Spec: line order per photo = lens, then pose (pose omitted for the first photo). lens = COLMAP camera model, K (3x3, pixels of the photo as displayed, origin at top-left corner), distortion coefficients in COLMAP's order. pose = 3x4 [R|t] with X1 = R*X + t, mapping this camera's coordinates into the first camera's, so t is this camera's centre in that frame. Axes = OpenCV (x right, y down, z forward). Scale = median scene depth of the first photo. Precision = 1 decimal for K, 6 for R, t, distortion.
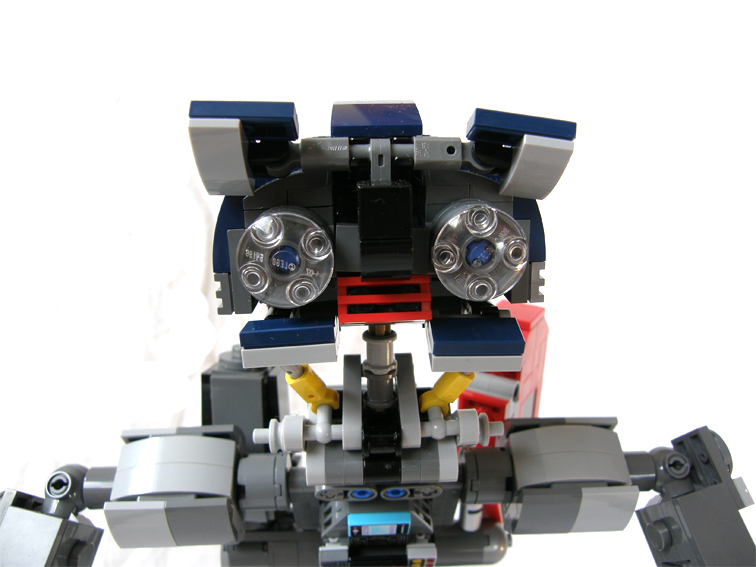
lens RADIAL K [[598.7, 0, 380.1], [0, 598.7, 280.7], [0, 0, 1]] dist [-0.094620, 0.025140]
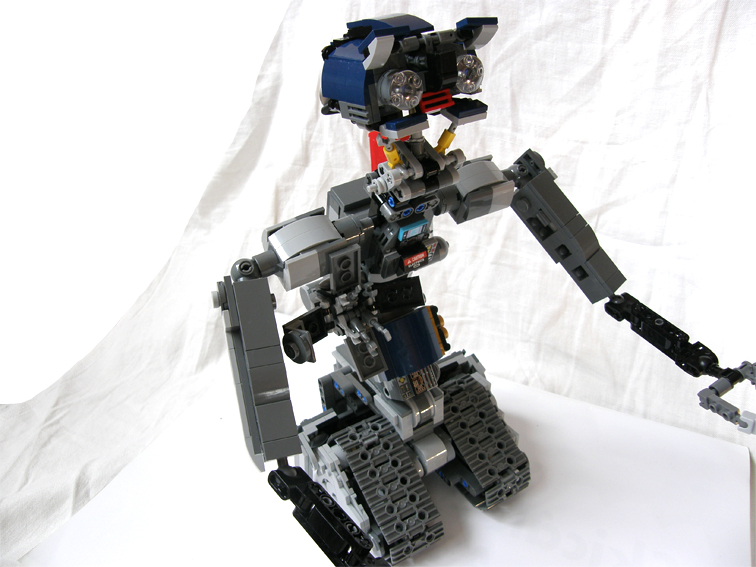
lens RADIAL K [[610.3, 0, 379.3], [0, 610.3, 280.1], [0, 0, 1]] dist [-0.139377, 0.021700]
pose [[0.873798, -0.316812, 0.368928, -1.213343], [0.237736, 0.940120, 0.244244, 0.057807], [-0.424216, -0.125713, 0.896793, -1.082771]]
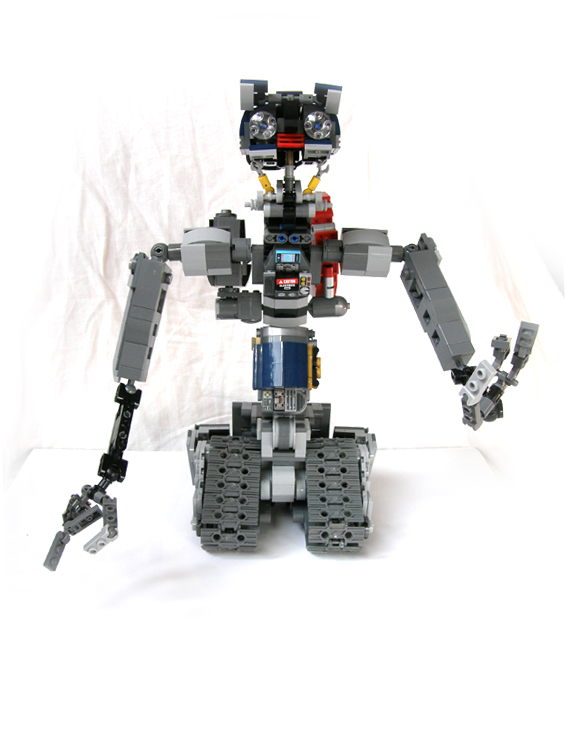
lens RADIAL K [[610.3, 0, 279.0], [0, 610.3, 379.0], [0, 0, 1]] dist [-0.139377, 0.021700]
pose [[0.999657, 0.016626, -0.020242, 0.028644], [-0.017539, 0.998796, -0.045815, 1.415734], [0.019455, 0.046155, 0.998745, -2.137414]]
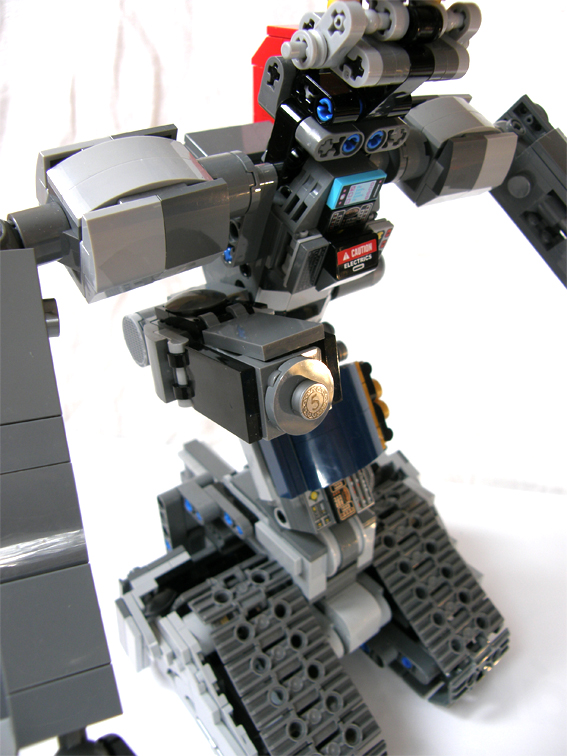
lens RADIAL K [[610.3, 0, 287.9], [0, 610.3, 375.0], [0, 0, 1]] dist [-0.139377, 0.021700]
pose [[0.821391, -0.310883, 0.478193, -0.889518], [0.212678, 0.944873, 0.248966, 0.573885], [-0.529231, -0.102797, 0.842227, 0.249601]]
